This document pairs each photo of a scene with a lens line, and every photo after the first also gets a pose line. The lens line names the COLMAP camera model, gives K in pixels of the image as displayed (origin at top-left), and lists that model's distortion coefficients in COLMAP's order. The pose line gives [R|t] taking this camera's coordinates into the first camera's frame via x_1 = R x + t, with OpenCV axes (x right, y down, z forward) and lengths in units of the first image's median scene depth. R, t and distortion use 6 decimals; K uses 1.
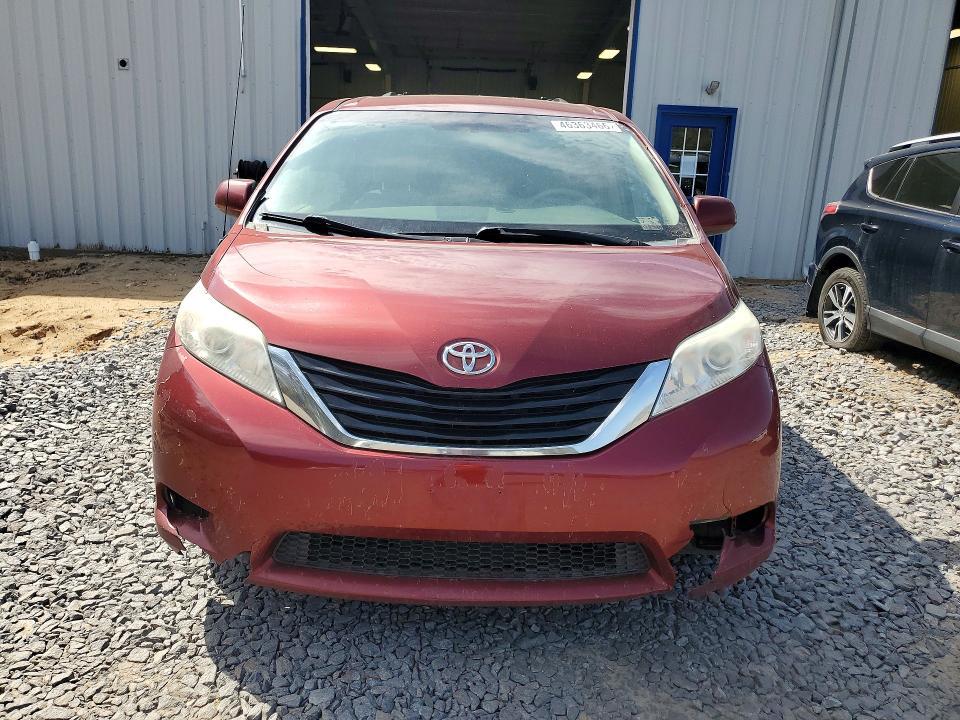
lens RADIAL K [[742.1, 0, 480.0], [0, 742.1, 360.0], [0, 0, 1]] dist [0.009158, 0.004734]
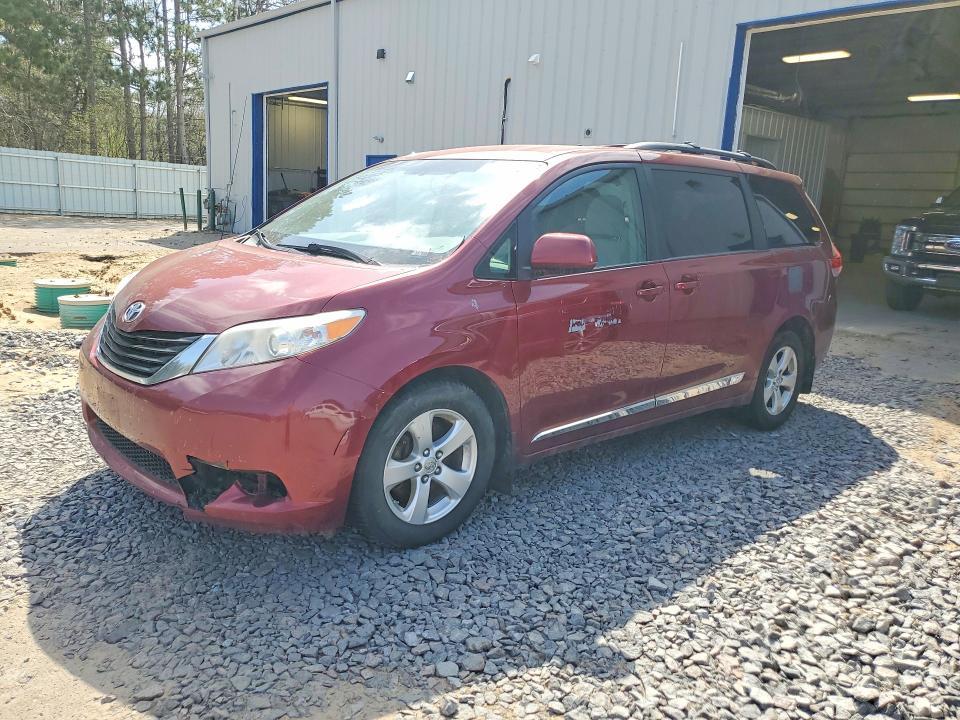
lens RADIAL K [[742.1, 0, 480.0], [0, 742.1, 360.0], [0, 0, 1]] dist [0.009158, 0.004734]
pose [[0.686892, 0.156232, -0.709768, 0.831050], [-0.206793, 0.978267, 0.015205, -0.047655], [0.696718, 0.136330, 0.704271, 0.206059]]
